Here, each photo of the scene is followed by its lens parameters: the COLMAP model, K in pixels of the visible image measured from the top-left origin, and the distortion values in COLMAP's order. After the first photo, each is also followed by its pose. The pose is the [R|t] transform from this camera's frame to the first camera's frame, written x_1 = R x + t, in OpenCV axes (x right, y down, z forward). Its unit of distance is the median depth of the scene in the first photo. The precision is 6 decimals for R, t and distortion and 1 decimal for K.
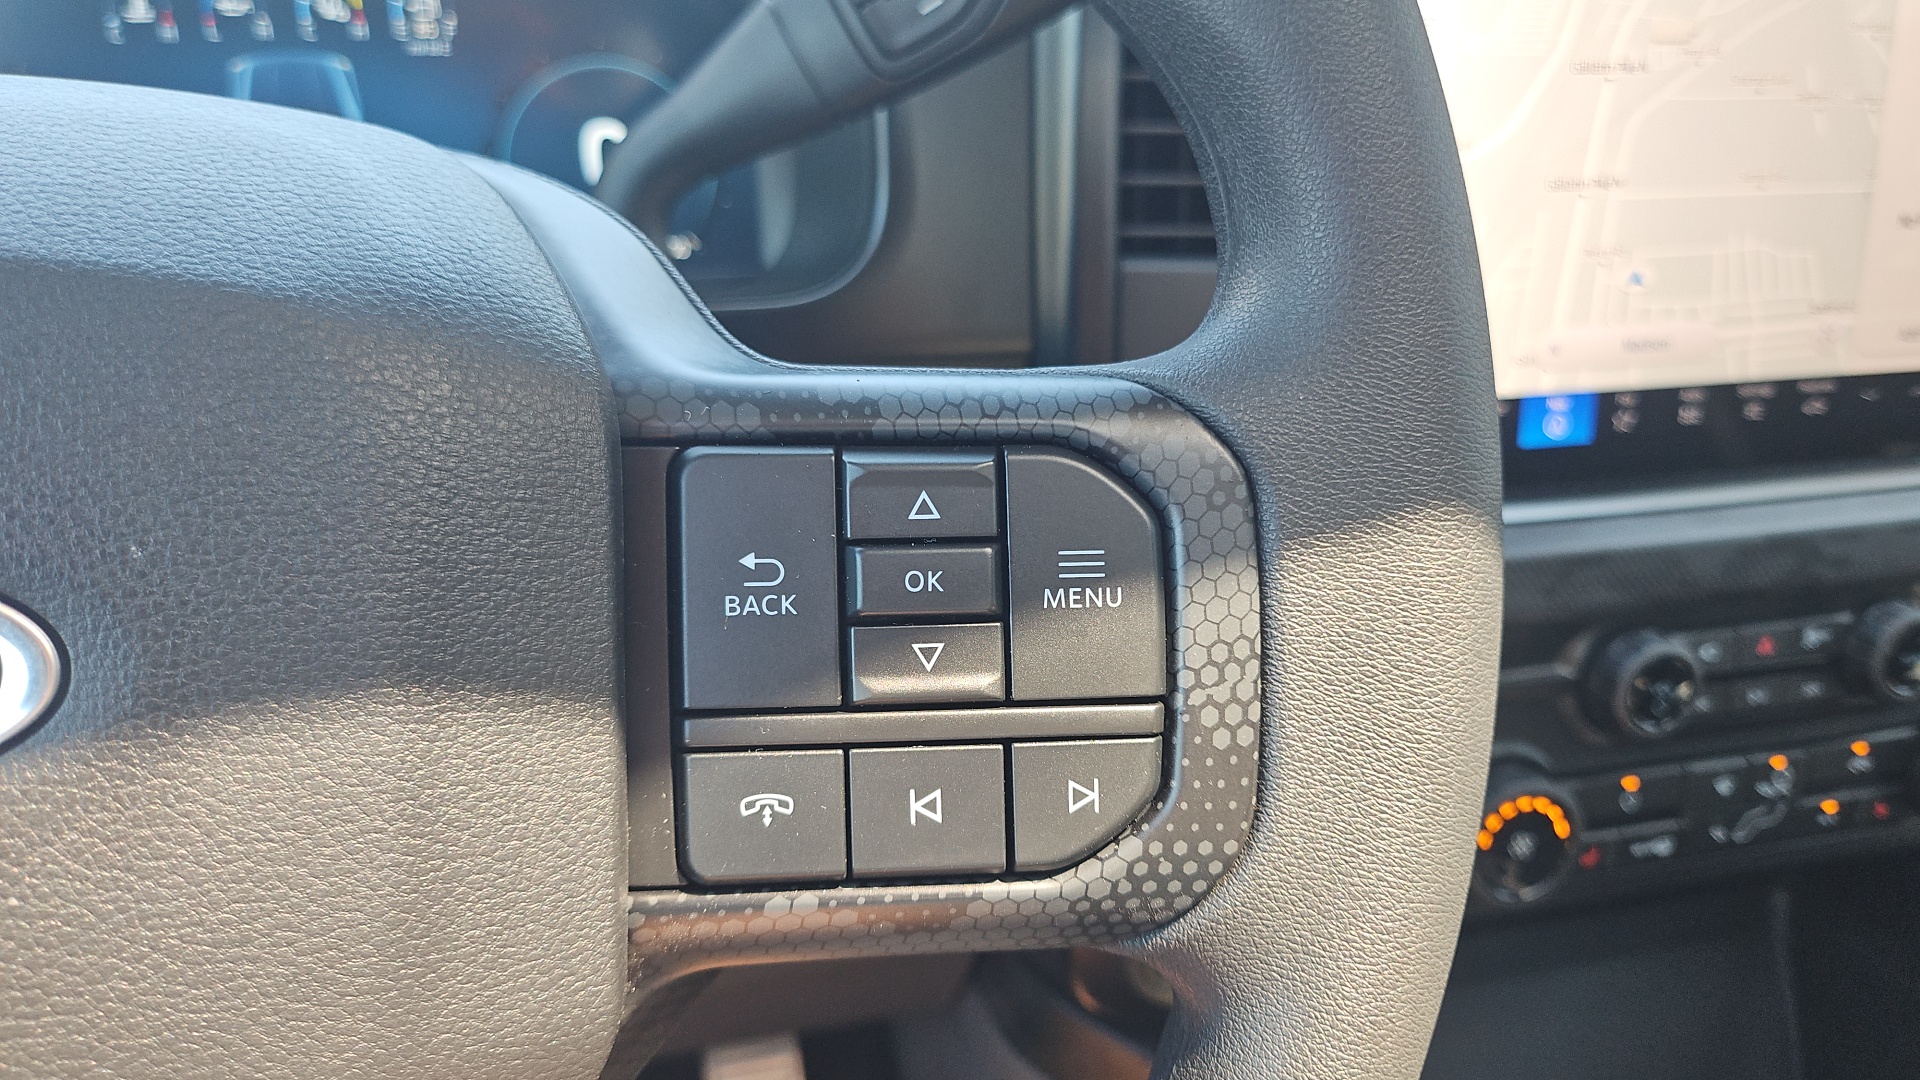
lens RADIAL K [[1374.2, 0, 963.2], [0, 1374.2, 559.3], [0, 0, 1]] dist [-0.005912, -0.004450]
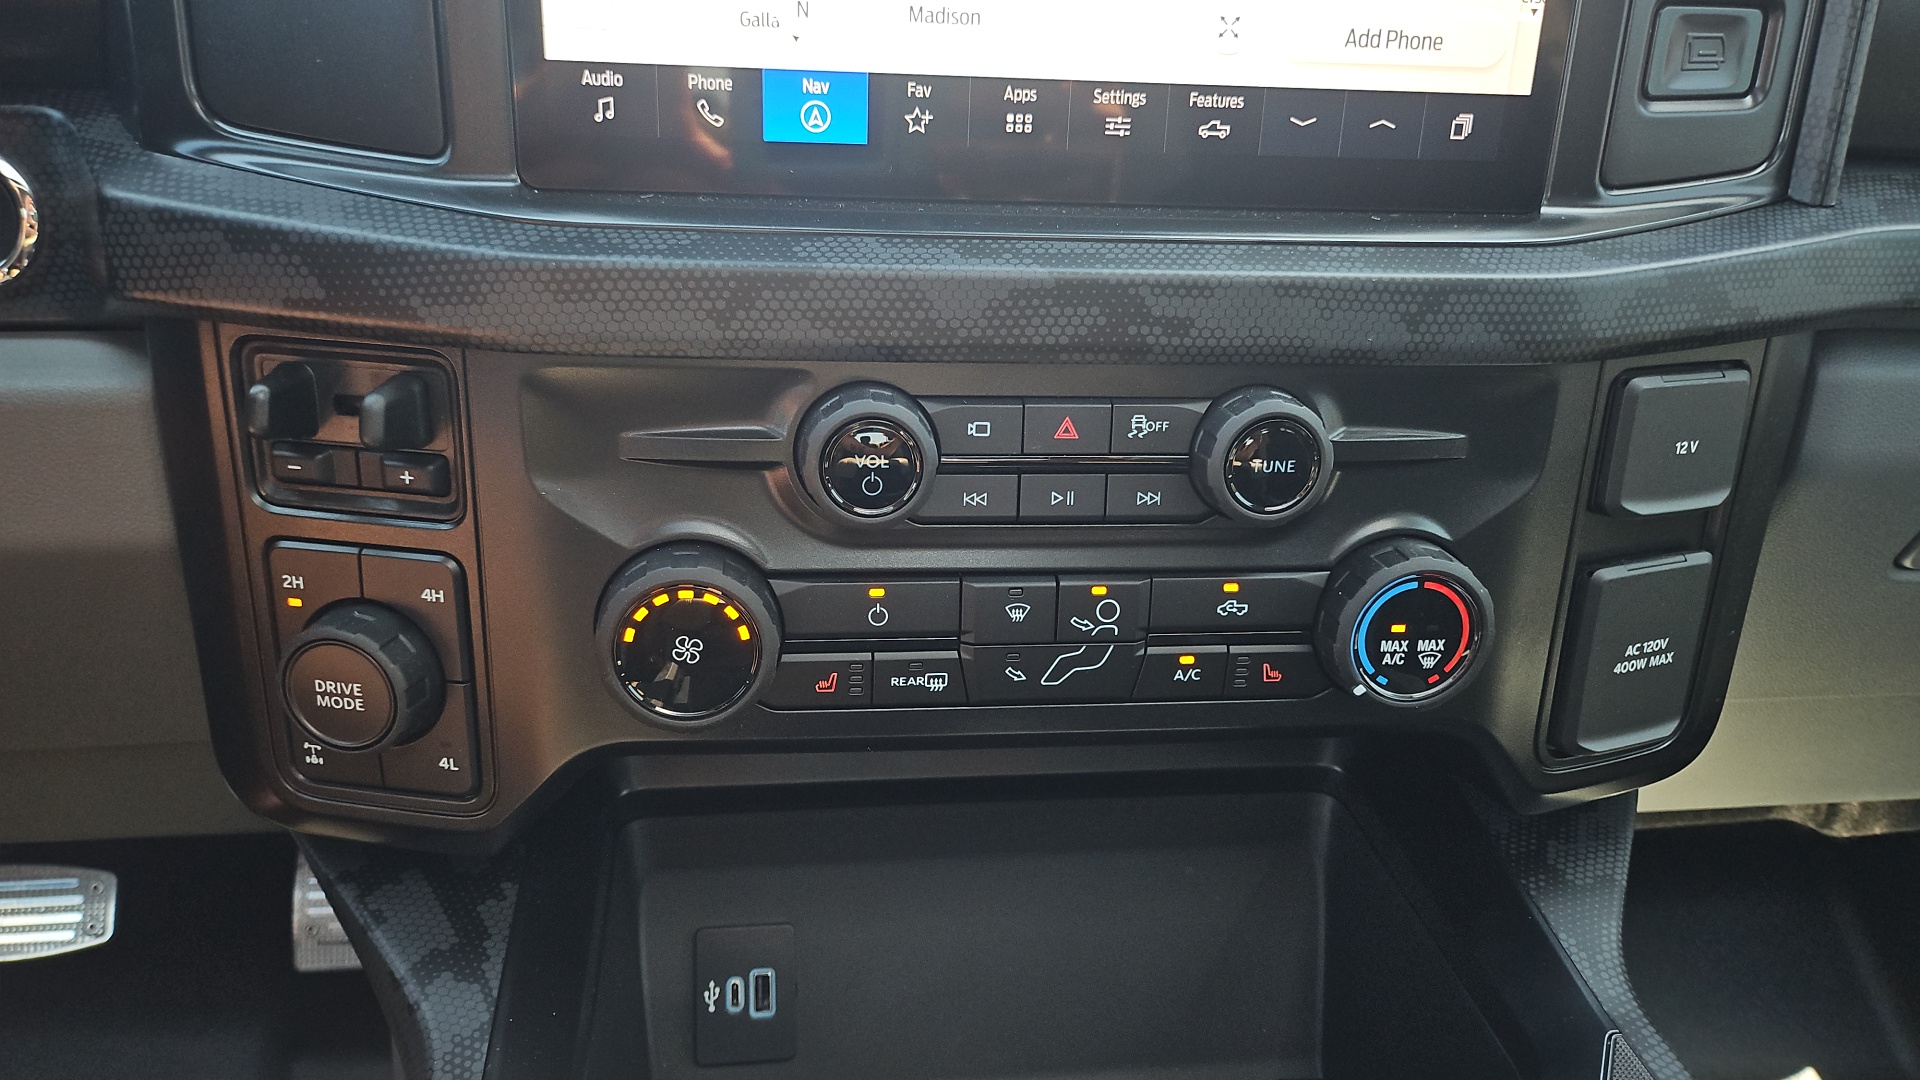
lens RADIAL K [[1344.6, 0, 965.9], [0, 1344.6, 552.1], [0, 0, 1]] dist [0.059596, -0.049081]
pose [[0.990734, 0.091729, -0.100164, 0.641164], [-0.086465, 0.994697, 0.055690, 0.098346], [0.104742, -0.046513, 0.993411, 0.263884]]
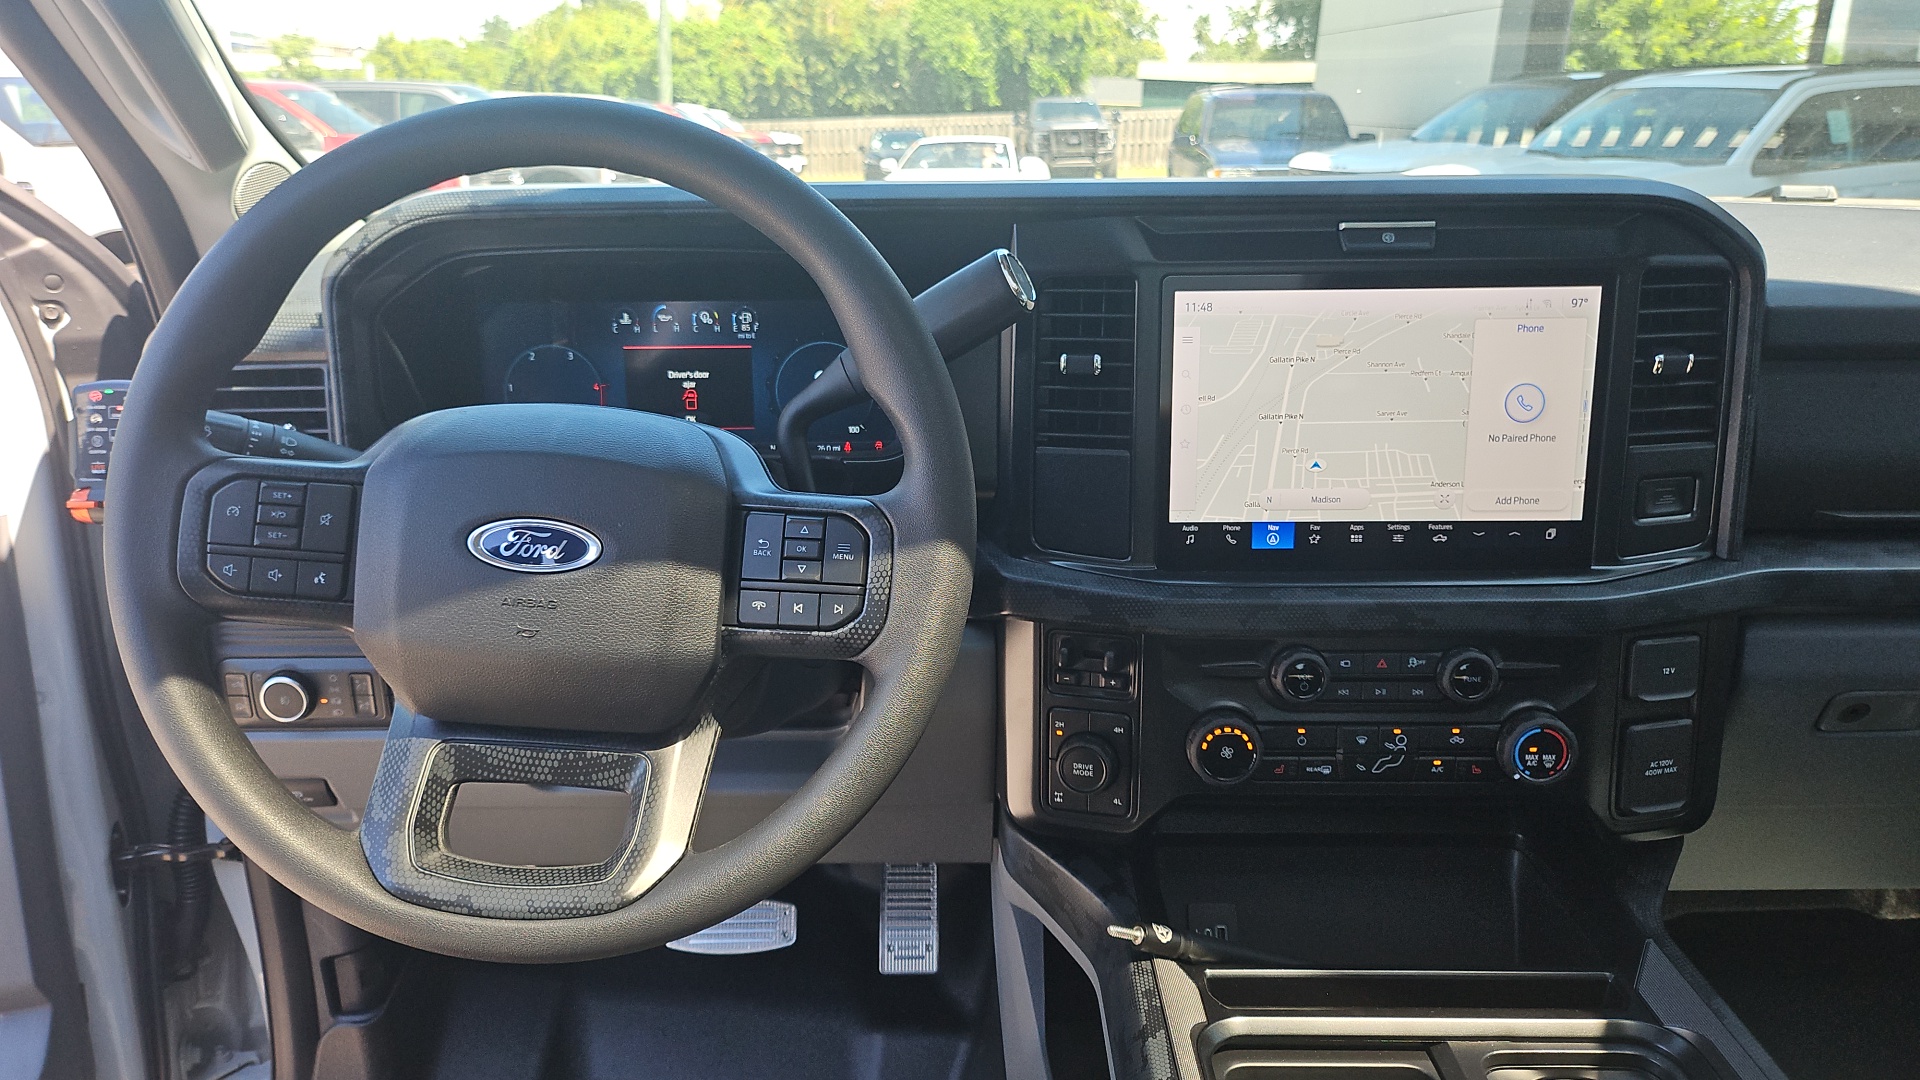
lens RADIAL K [[1343.5, 0, 956.1], [0, 1343.5, 566.2], [0, 0, 1]] dist [0.044711, -0.002648]
pose [[0.962333, 0.065248, -0.263928, 0.529054], [-0.085015, 0.994311, -0.064168, 0.102828], [0.258240, 0.084189, 0.962406, -0.959032]]
